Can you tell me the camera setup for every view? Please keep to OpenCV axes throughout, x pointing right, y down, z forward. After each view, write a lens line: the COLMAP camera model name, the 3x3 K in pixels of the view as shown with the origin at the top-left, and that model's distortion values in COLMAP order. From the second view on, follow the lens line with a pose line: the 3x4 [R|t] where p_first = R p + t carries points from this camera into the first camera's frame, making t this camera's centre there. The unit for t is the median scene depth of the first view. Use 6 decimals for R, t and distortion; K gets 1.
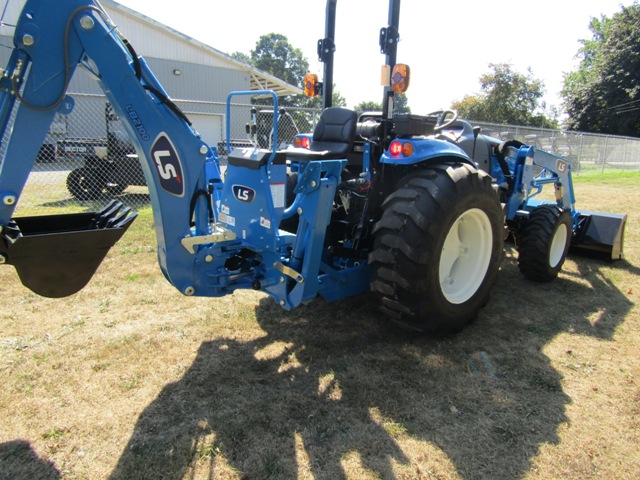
lens RADIAL K [[464.1, 0, 316.8], [0, 464.1, 238.3], [0, 0, 1]] dist [-0.007028, 0.006404]
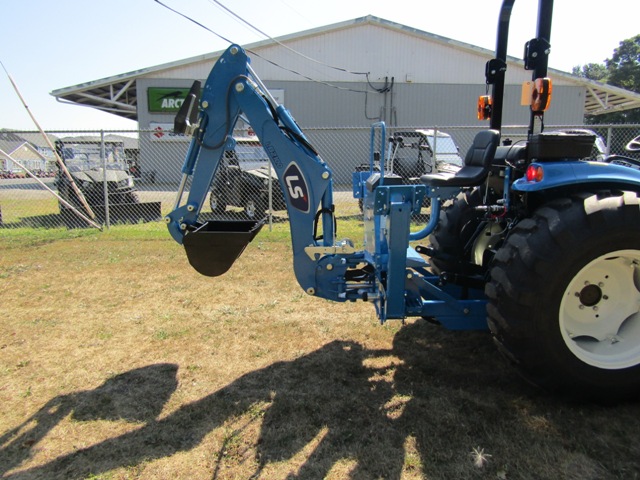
lens RADIAL K [[464.1, 0, 316.8], [0, 464.1, 238.3], [0, 0, 1]] dist [-0.007028, 0.006404]
pose [[0.754827, 0.088556, -0.649919, 0.501344], [-0.119146, 0.992872, -0.003092, -0.020723], [0.645012, 0.079770, 0.759997, 0.080420]]
